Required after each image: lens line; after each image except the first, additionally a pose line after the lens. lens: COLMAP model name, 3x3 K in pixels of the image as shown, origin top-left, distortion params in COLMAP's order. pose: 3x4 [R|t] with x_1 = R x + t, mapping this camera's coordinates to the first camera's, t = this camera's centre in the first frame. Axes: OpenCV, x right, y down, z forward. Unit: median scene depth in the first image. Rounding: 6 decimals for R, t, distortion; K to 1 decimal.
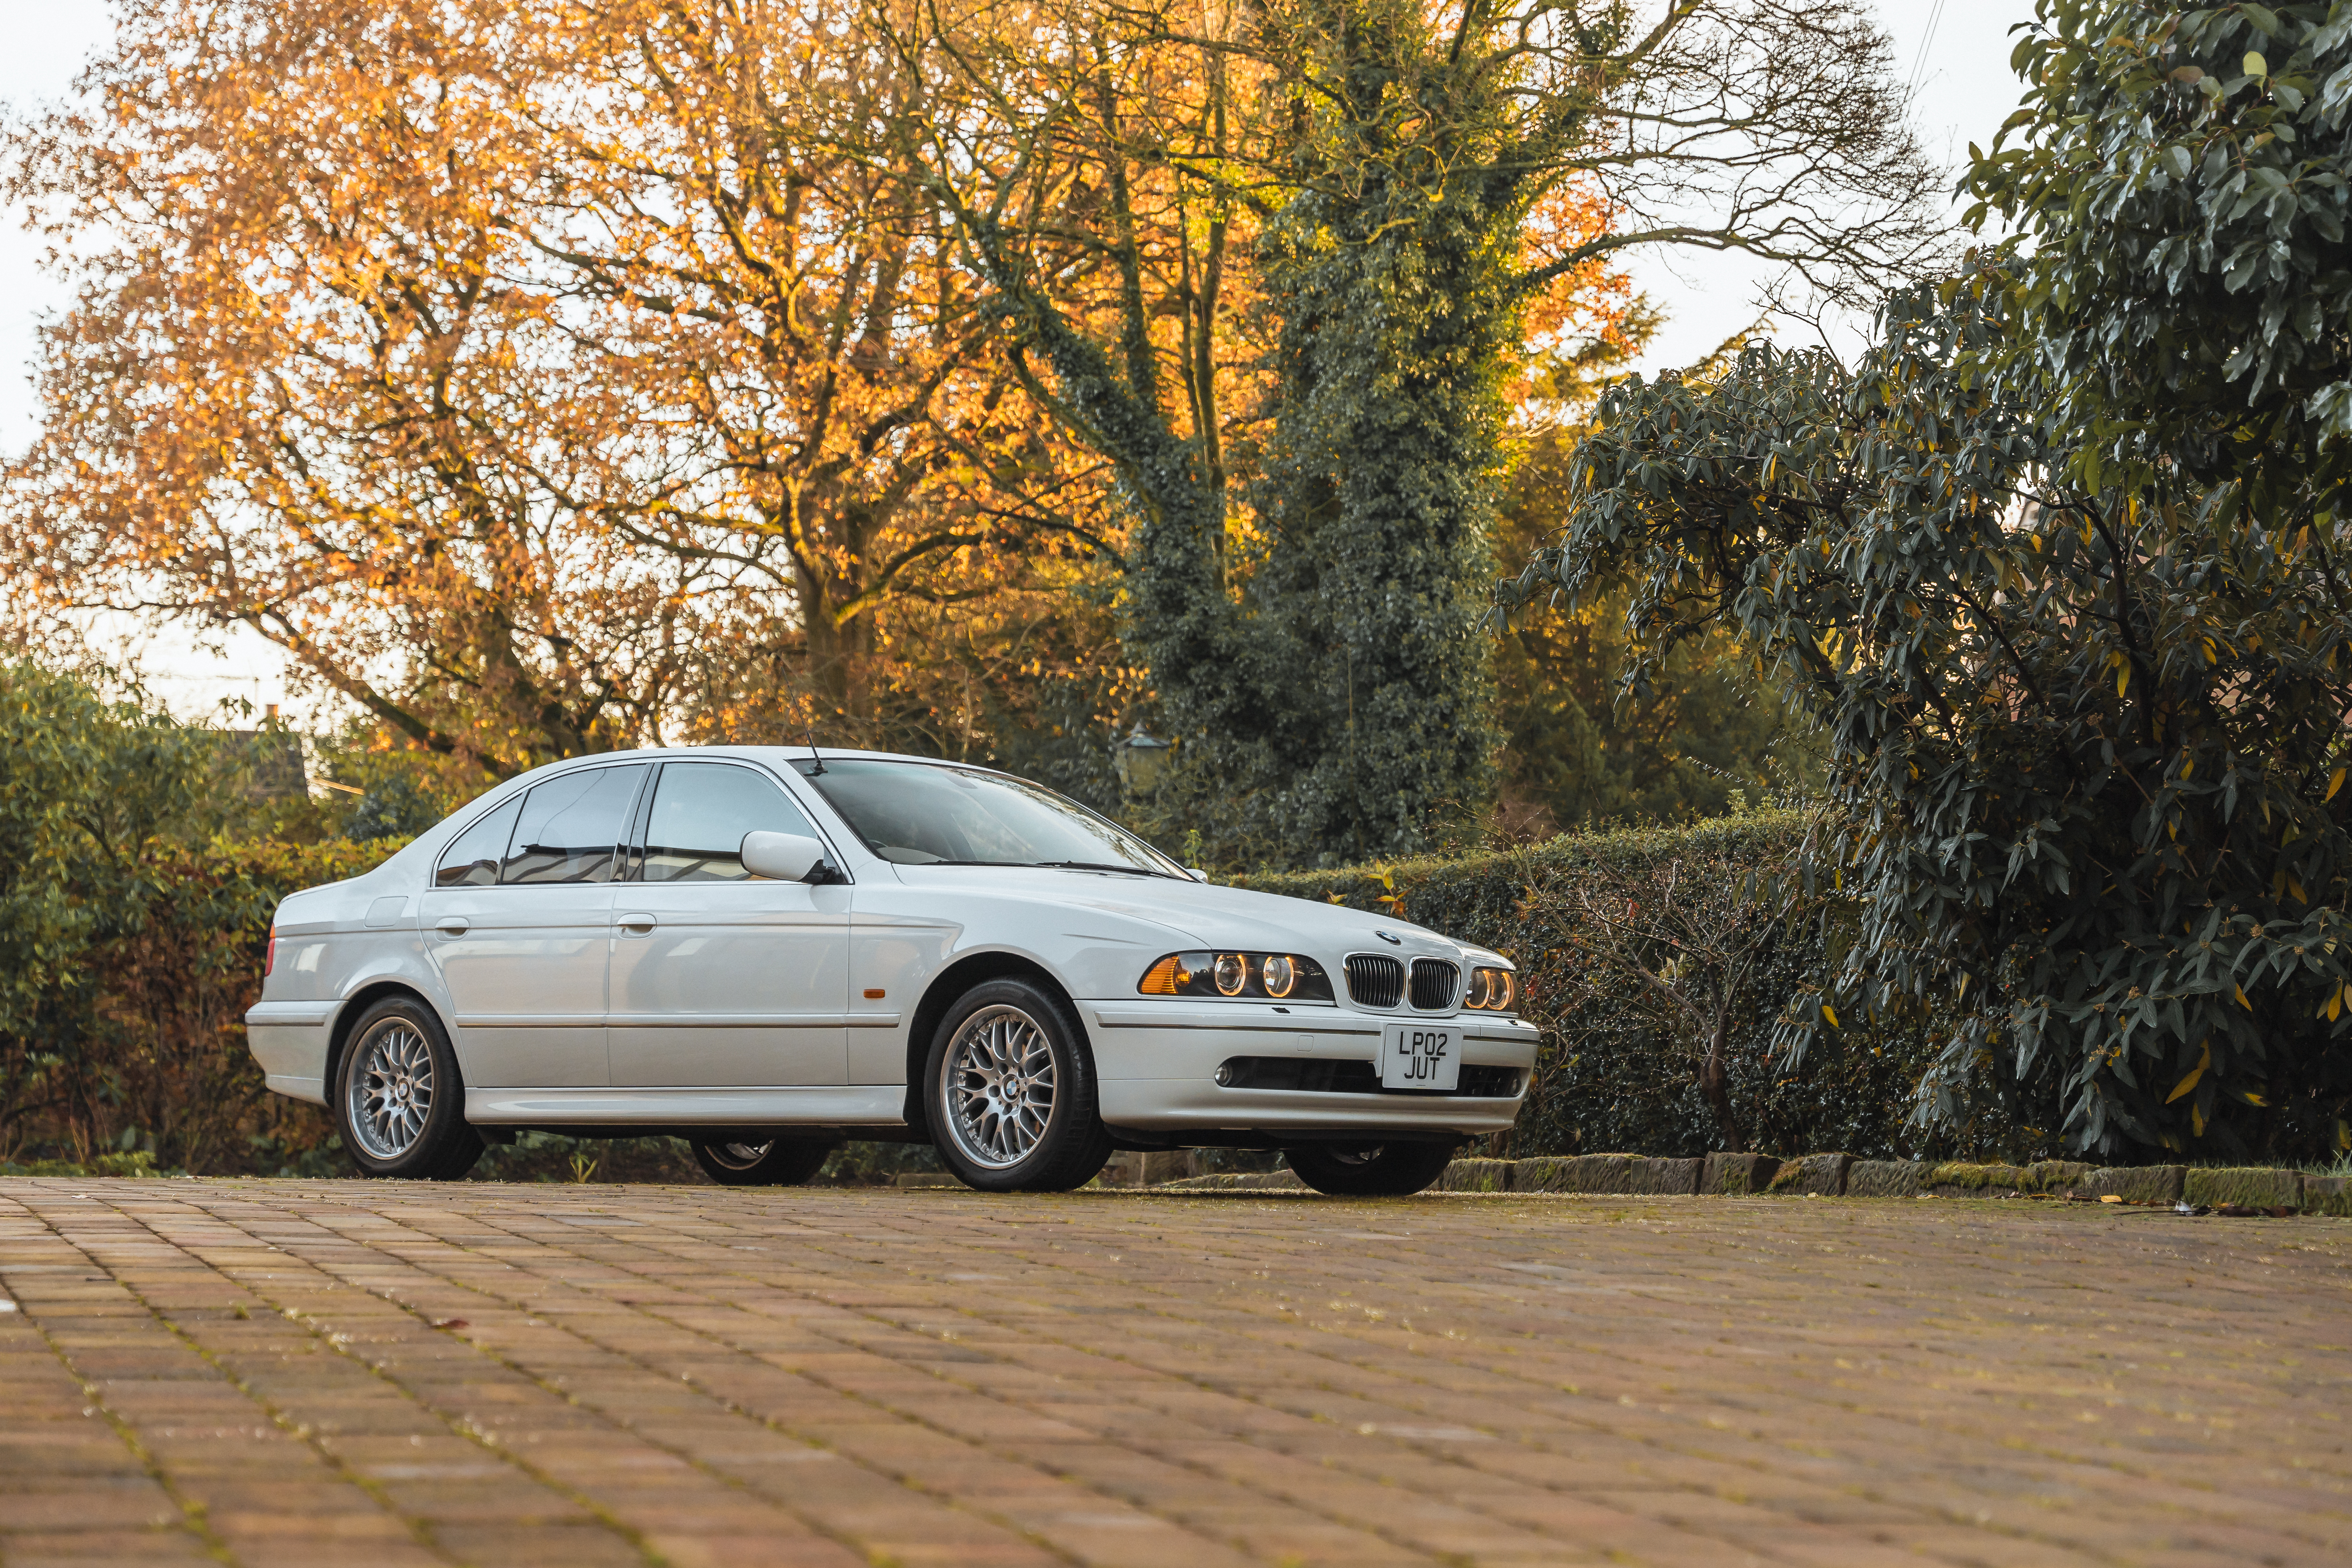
lens RADIAL K [[4328.3, 0, 1176.0], [0, 4328.3, 784.0], [0, 0, 1]] dist [0.060088, -0.268344]
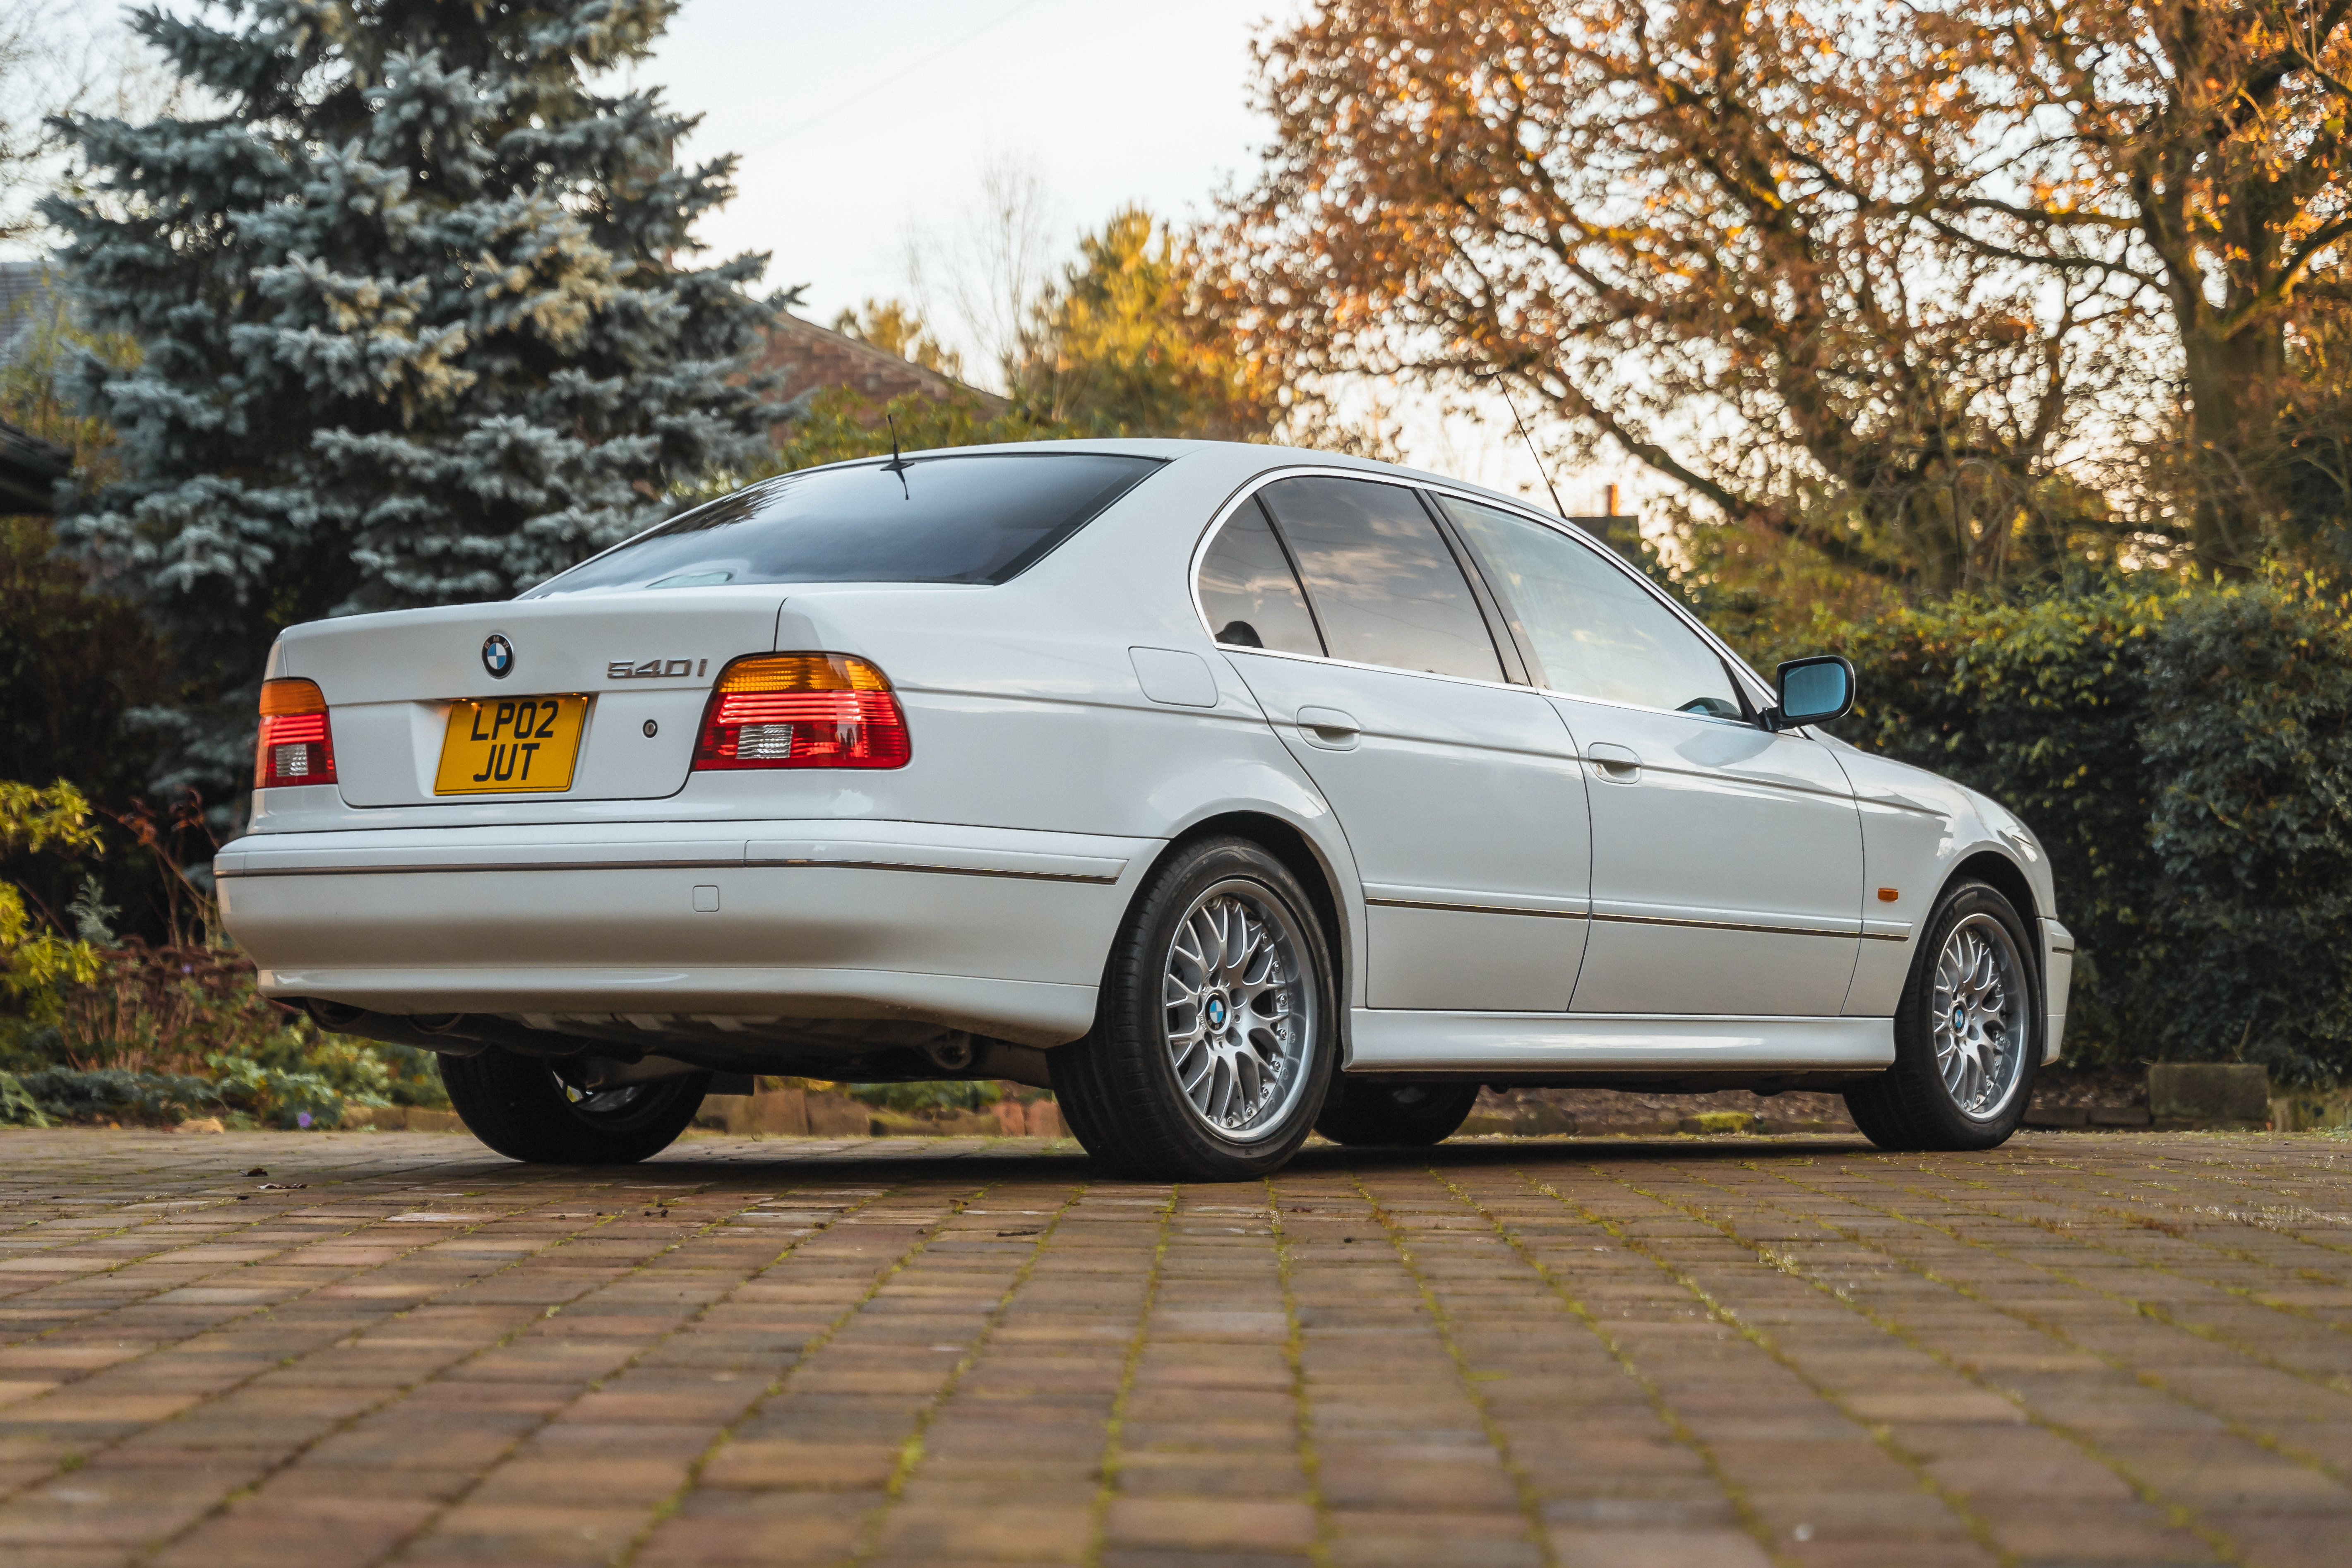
lens RADIAL K [[4798.6, 0, 1176.0], [0, 4798.6, 784.0], [0, 0, 1]] dist [0.054891, -0.048149]
pose [[0.945623, -0.026454, -0.324189, 0.041540], [0.040292, 0.998538, 0.036047, 0.008351], [0.322761, -0.047149, 0.945305, 0.191935]]
